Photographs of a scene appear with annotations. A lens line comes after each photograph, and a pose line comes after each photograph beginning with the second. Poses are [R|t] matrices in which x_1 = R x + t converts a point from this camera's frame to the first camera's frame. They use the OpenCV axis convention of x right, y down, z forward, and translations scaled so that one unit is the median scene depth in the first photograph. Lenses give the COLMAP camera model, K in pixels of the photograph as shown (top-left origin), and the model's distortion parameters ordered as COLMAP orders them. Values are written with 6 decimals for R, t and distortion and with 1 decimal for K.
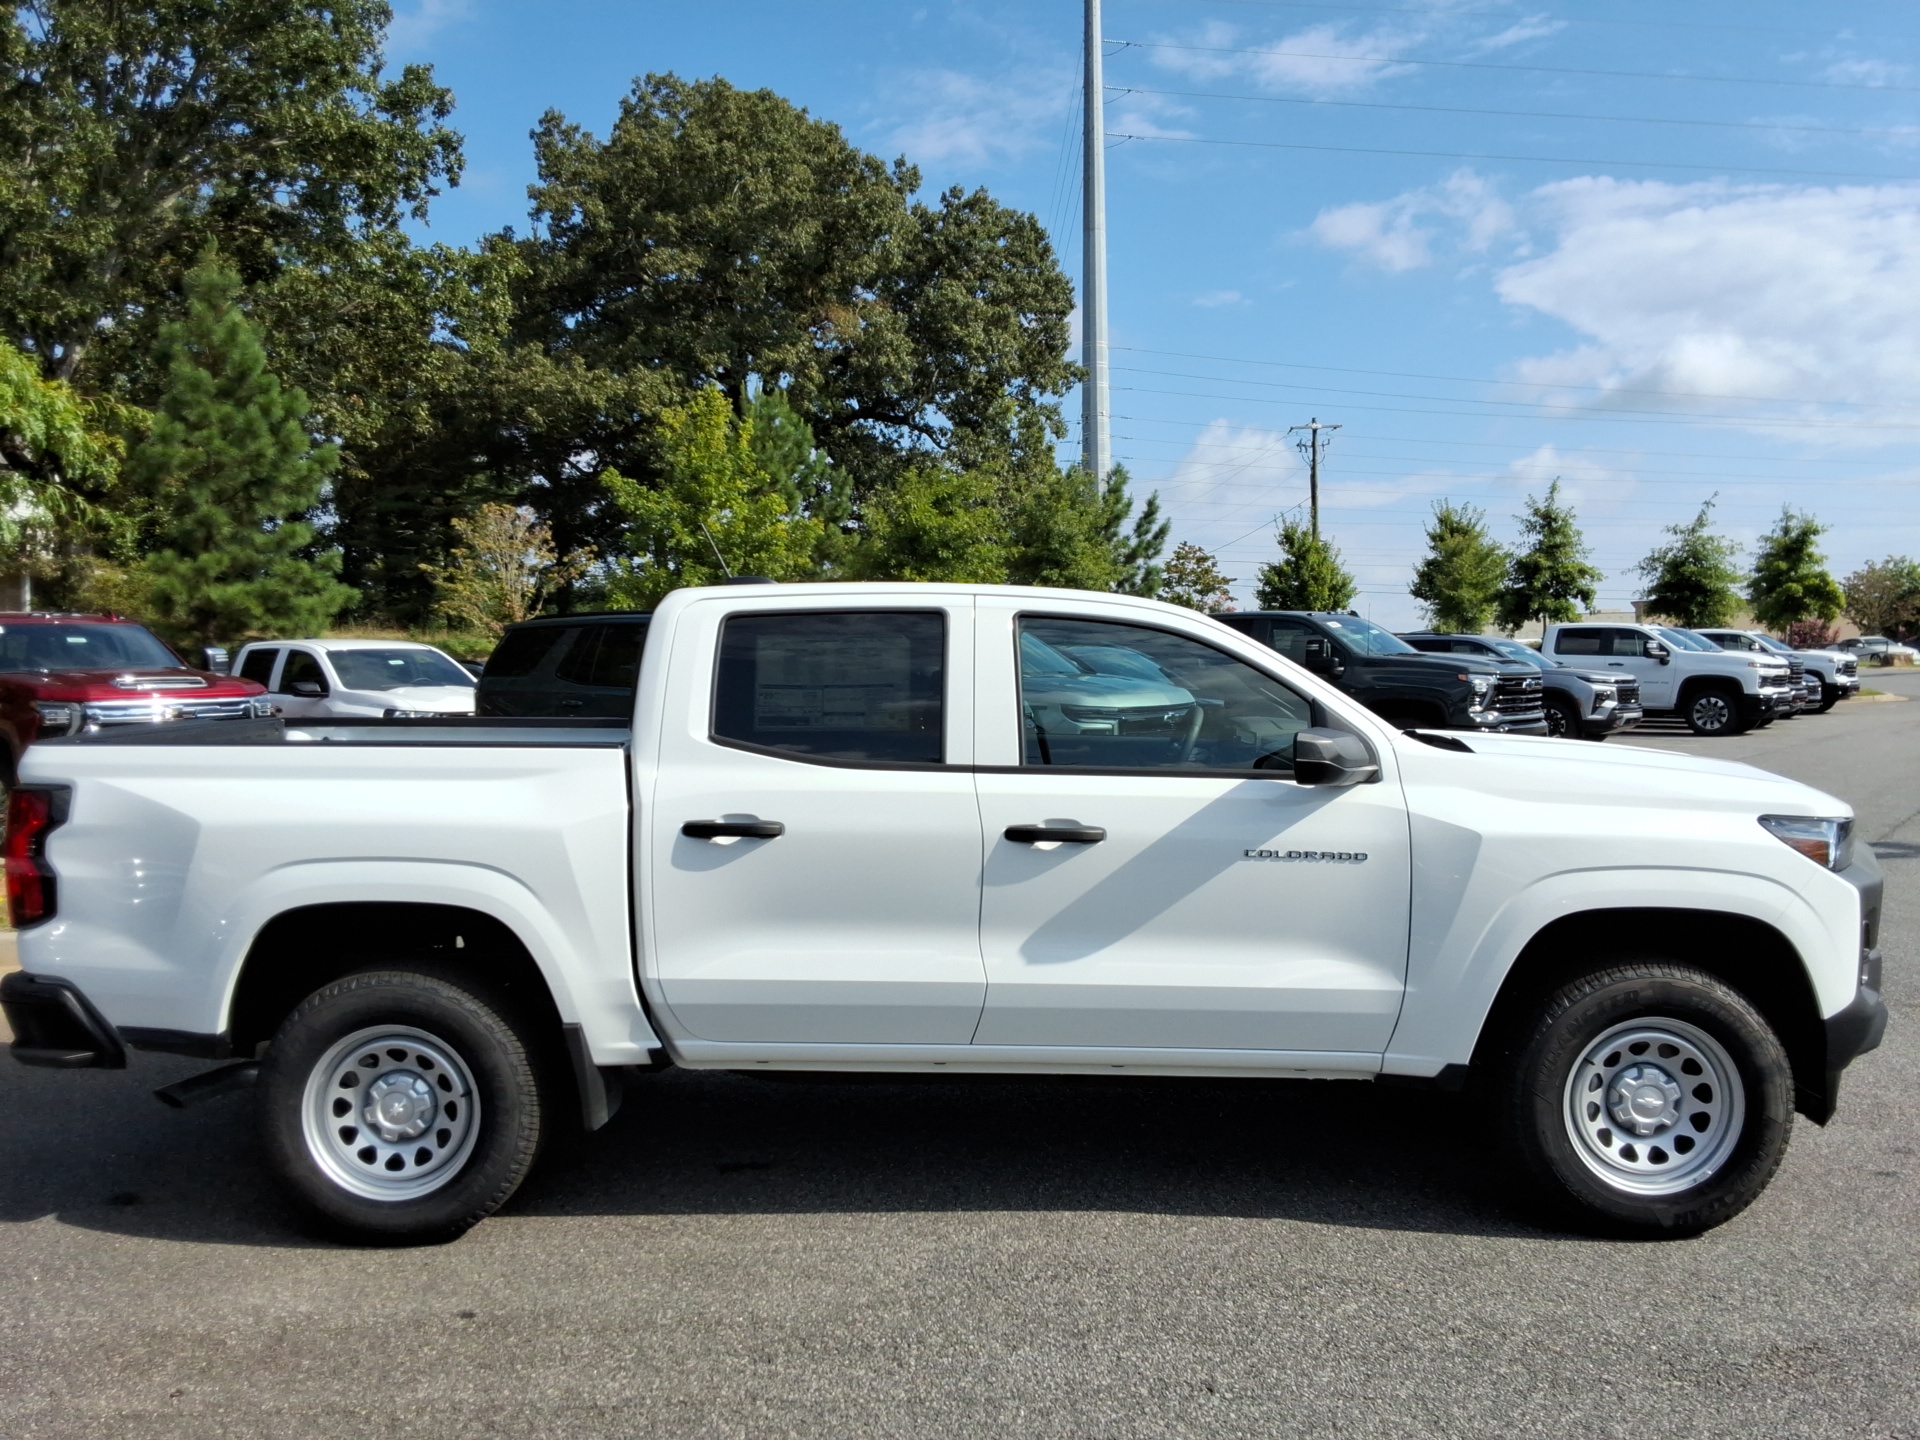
lens RADIAL K [[1545.4, 0, 976.9], [0, 1545.4, 752.1], [0, 0, 1]] dist [0.103384, -0.169055]
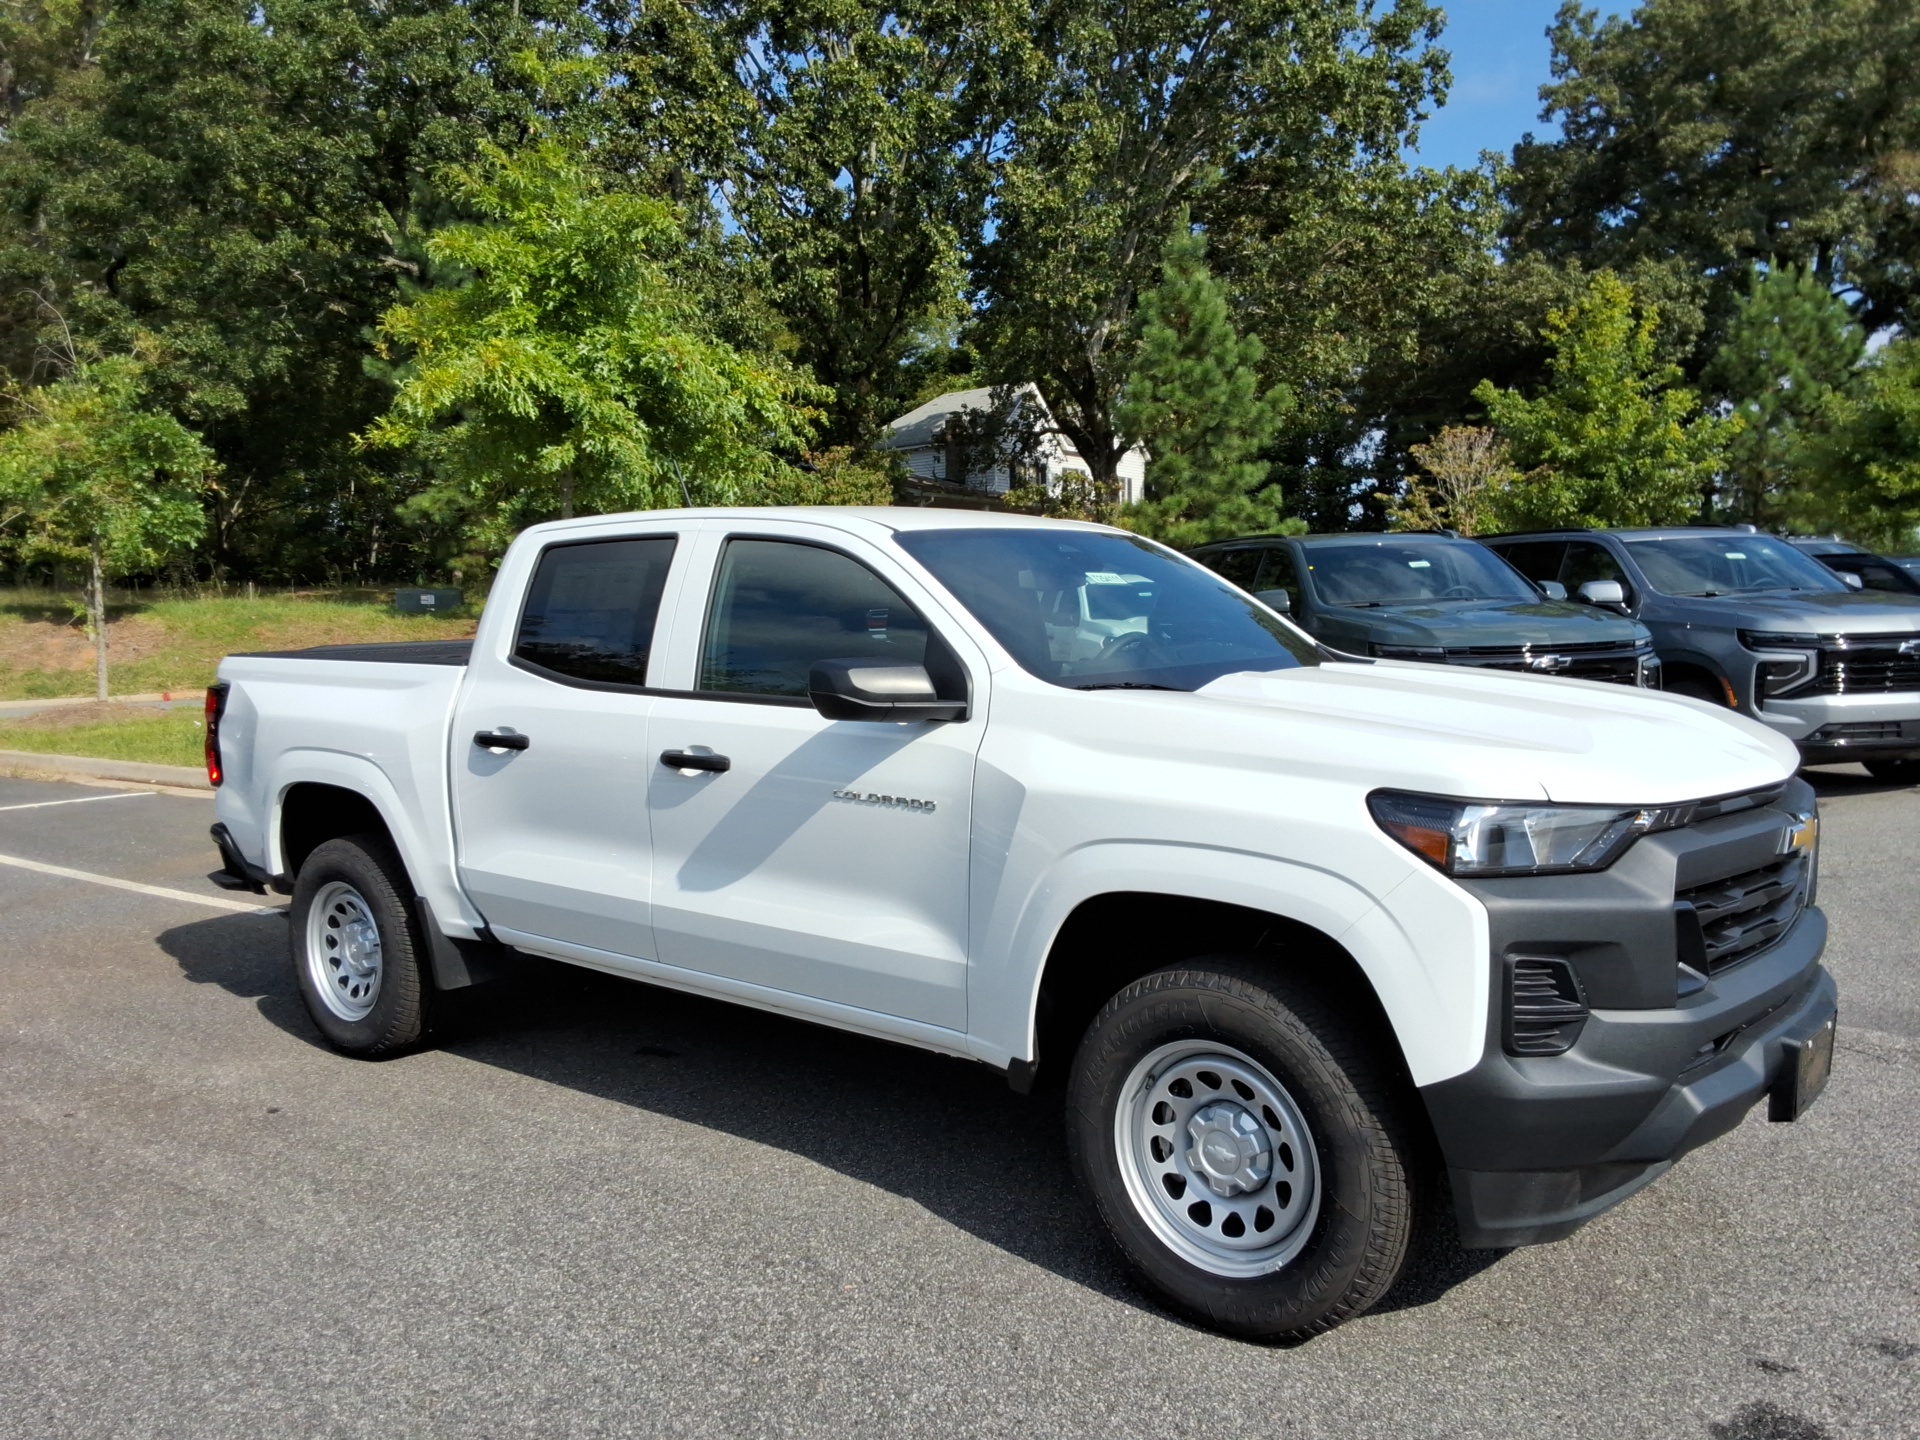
lens RADIAL K [[1545.4, 0, 950.8], [0, 1545.4, 736.5], [0, 0, 1]] dist [0.103384, -0.169055]
pose [[0.772103, 0.044339, -0.633949, 0.098646], [-0.020947, 0.998797, 0.044344, -0.001210], [0.635152, -0.020958, 0.772102, 0.041574]]
